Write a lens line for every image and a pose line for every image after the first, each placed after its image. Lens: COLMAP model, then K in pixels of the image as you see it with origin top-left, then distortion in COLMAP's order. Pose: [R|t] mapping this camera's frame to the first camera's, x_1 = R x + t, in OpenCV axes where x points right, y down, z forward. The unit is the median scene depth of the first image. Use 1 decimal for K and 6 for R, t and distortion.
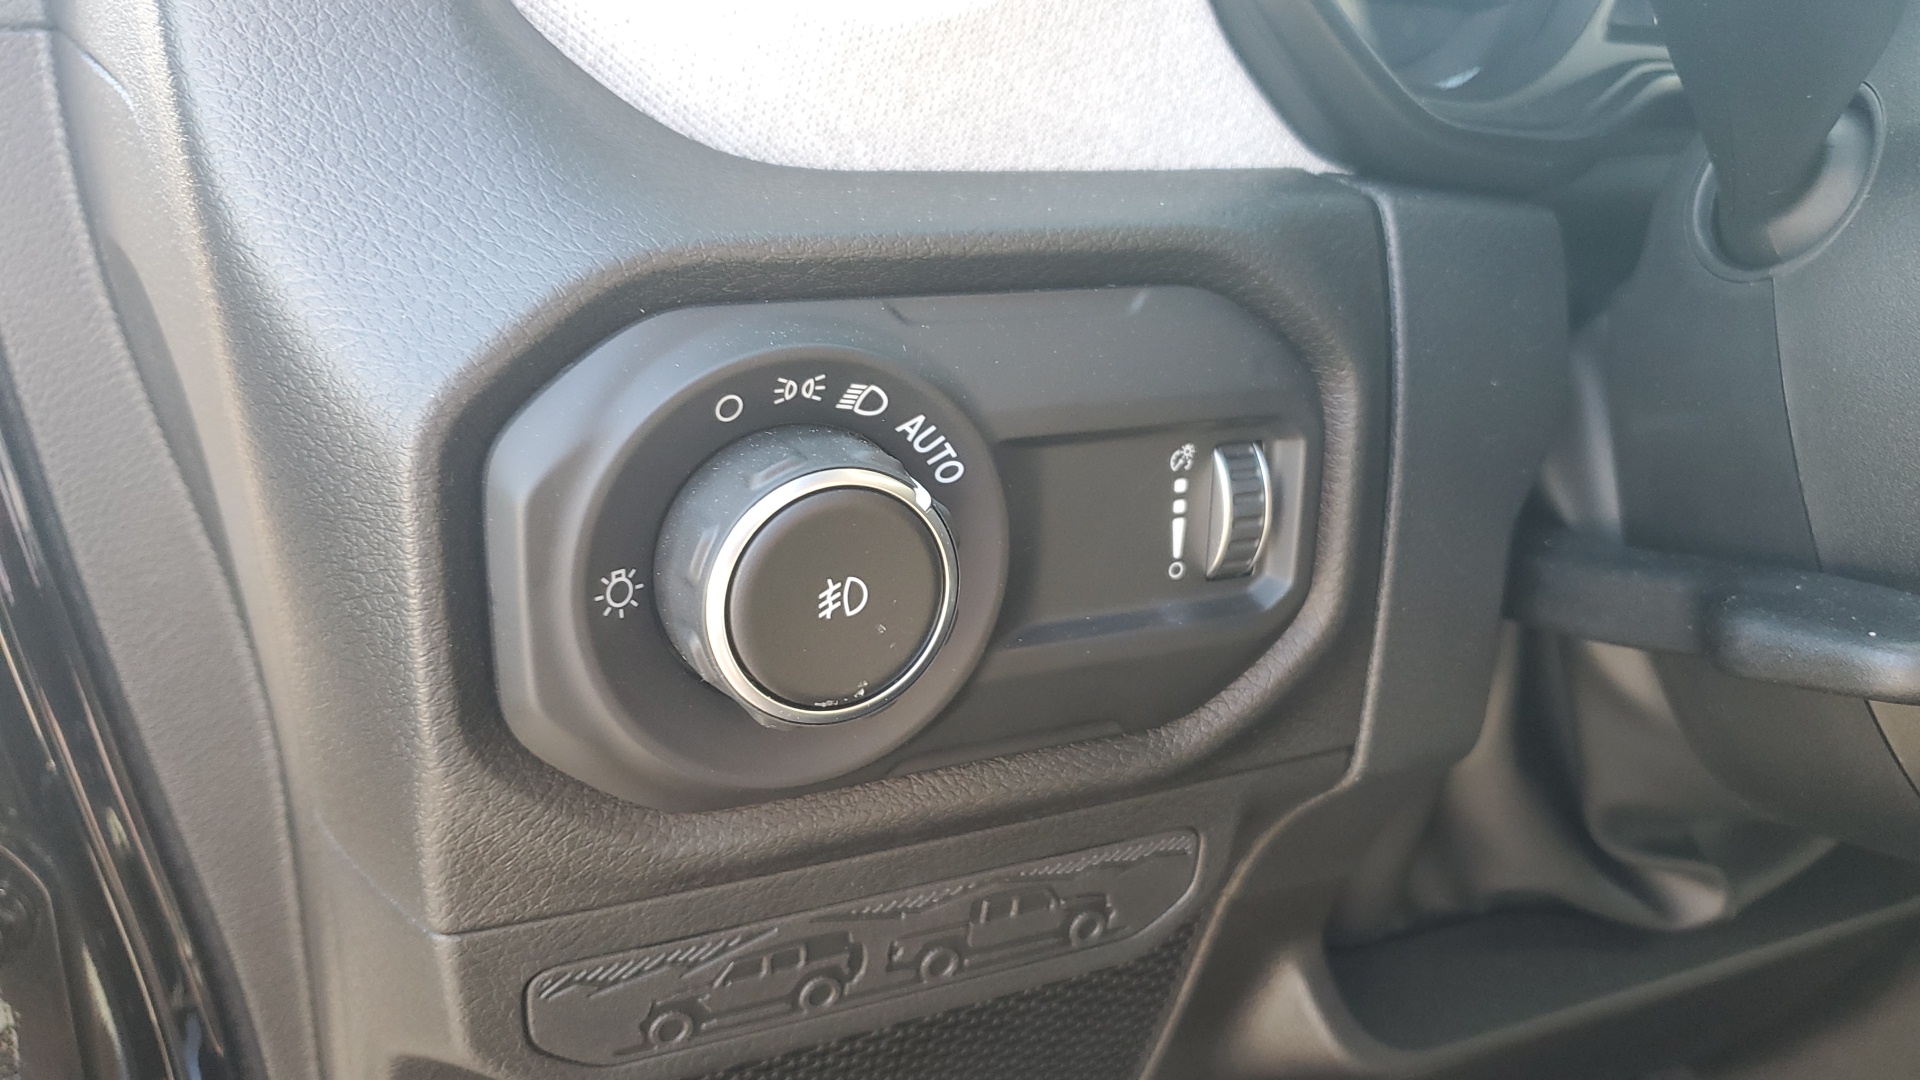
lens RADIAL K [[1465.5, 0, 1003.3], [0, 1465.5, 545.1], [0, 0, 1]] dist [0.047022, -0.005915]
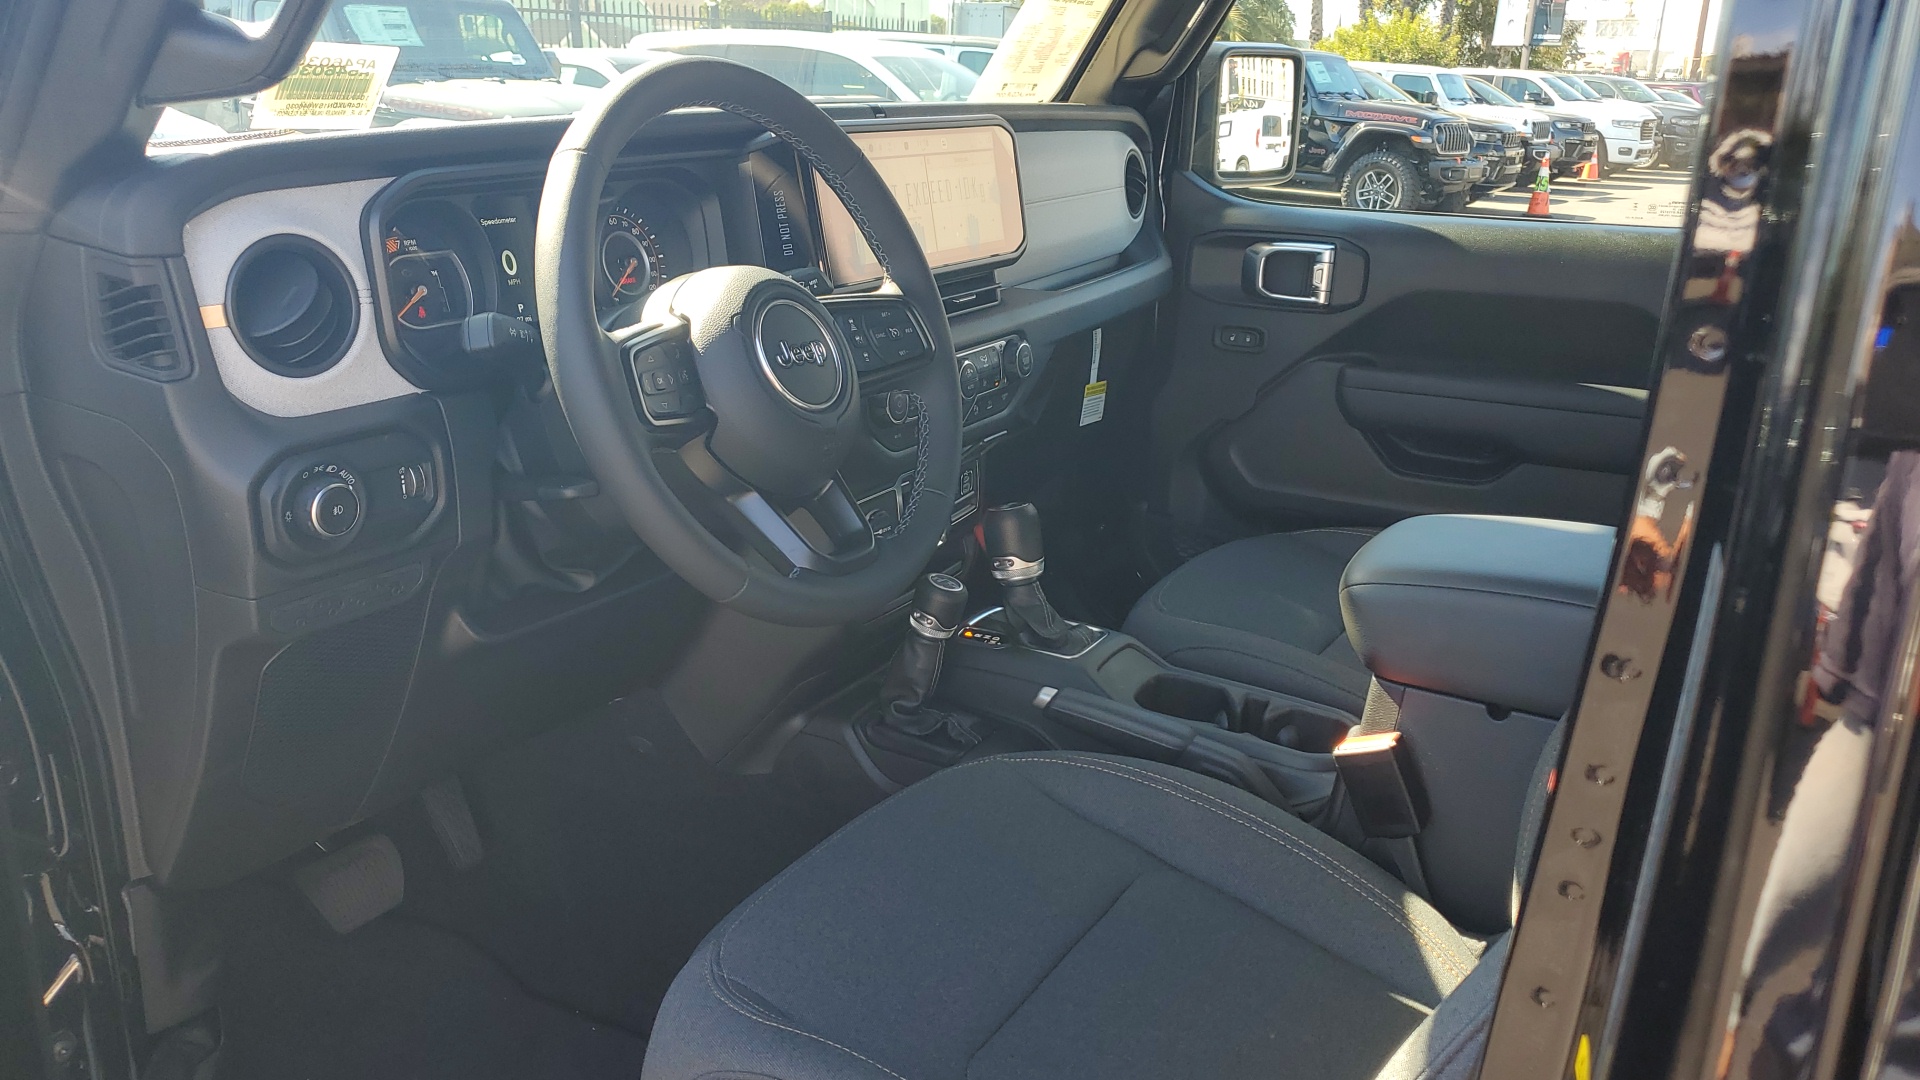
lens RADIAL K [[1493.0, 0, 960.0], [0, 1493.0, 540.0], [0, 0, 1]] dist [-0.003050, -0.000149]
pose [[0.855057, -0.169069, 0.490196, -0.648065], [0.154130, 0.985493, 0.071045, 0.081763], [-0.495096, 0.014806, 0.868712, -3.553922]]
